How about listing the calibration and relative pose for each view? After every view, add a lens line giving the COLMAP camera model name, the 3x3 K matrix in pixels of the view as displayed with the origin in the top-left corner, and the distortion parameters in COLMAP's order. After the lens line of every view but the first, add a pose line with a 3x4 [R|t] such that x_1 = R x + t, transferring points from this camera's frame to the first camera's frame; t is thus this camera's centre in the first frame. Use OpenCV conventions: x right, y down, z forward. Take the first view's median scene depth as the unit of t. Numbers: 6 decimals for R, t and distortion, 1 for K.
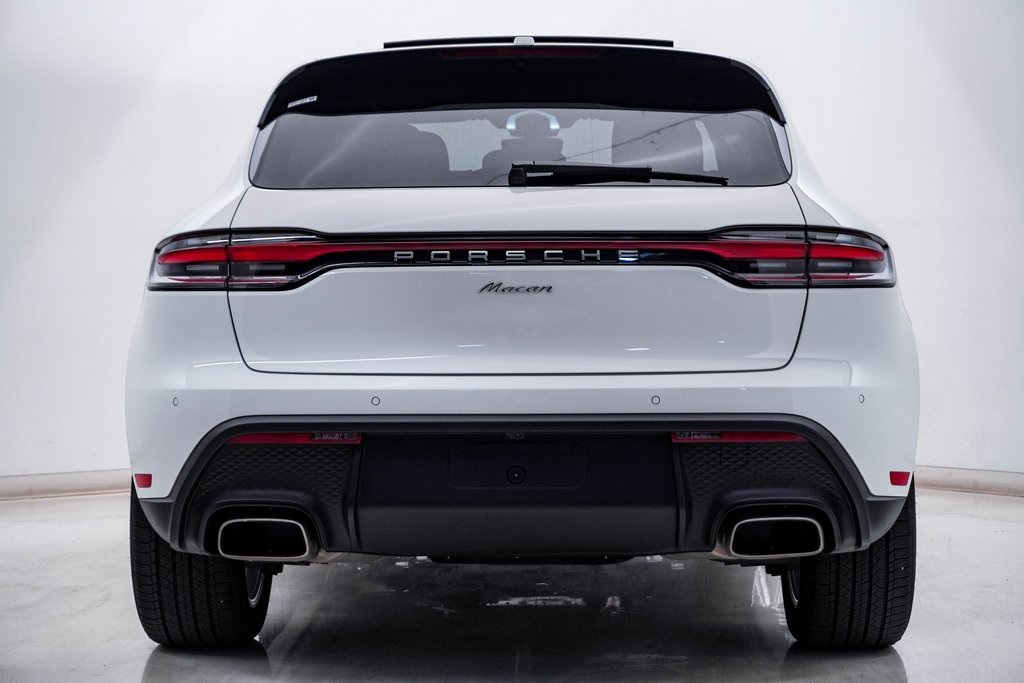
lens RADIAL K [[2640.0, 0, 512.0], [0, 2640.0, 341.5], [0, 0, 1]] dist [-0.434518, -0.397731]
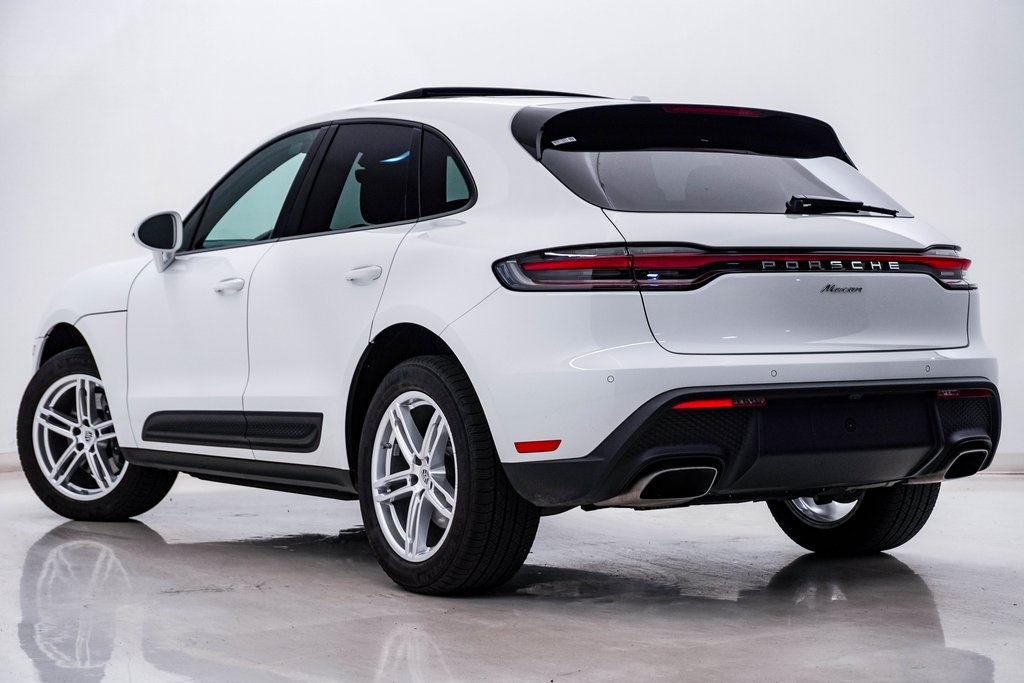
lens RADIAL K [[2640.0, 0, 512.0], [0, 2640.0, 341.5], [0, 0, 1]] dist [-0.434518, -0.397731]
pose [[0.812768, -0.011905, 0.582466, -0.915309], [0.015221, 0.999884, -0.000803, 0.005383], [-0.582389, 0.009518, 0.812854, -0.005641]]
